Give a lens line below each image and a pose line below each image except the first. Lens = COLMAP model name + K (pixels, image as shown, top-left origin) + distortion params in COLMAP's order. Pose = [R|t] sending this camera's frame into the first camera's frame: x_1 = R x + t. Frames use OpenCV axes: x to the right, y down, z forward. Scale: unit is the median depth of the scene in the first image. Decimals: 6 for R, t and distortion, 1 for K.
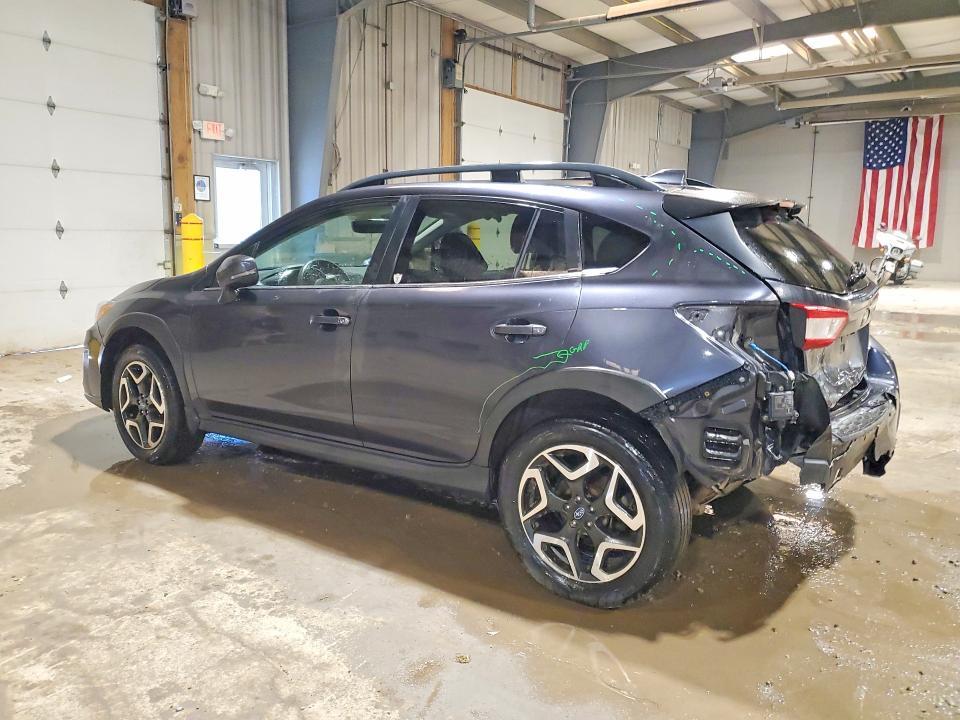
lens RADIAL K [[765.3, 0, 480.0], [0, 765.3, 360.0], [0, 0, 1]] dist [0.014334, 0.001821]
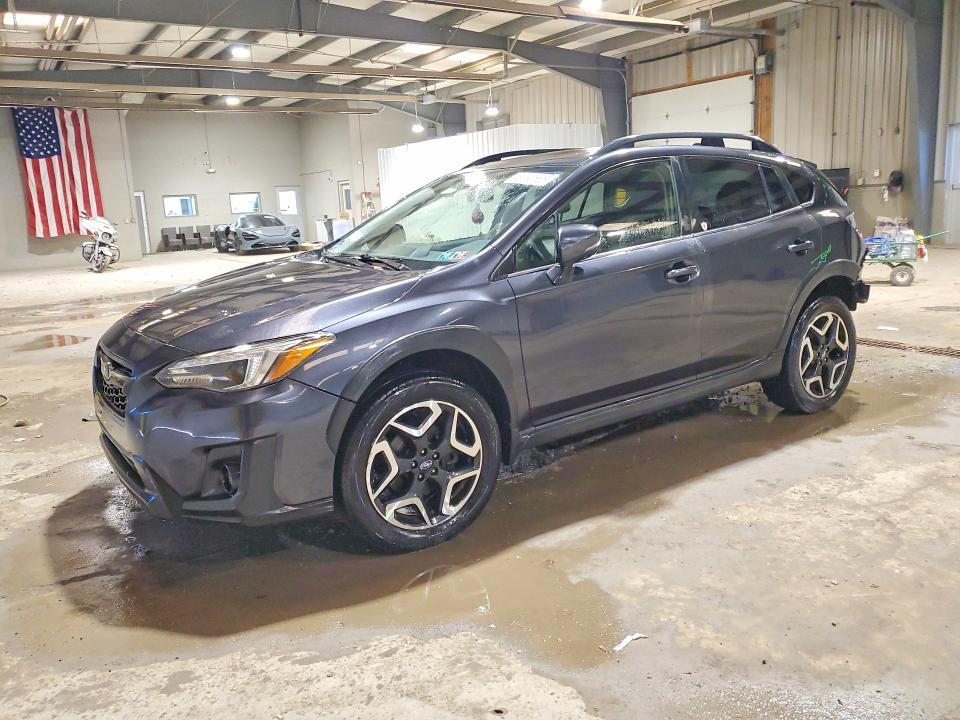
lens RADIAL K [[725.6, 0, 480.0], [0, 725.6, 360.0], [0, 0, 1]] dist [-0.008141, 0.040643]
pose [[0.353758, -0.232742, 0.905917, -1.194360], [0.214927, 0.962857, 0.163442, -0.153752], [-0.910309, 0.136887, 0.390641, 0.838915]]
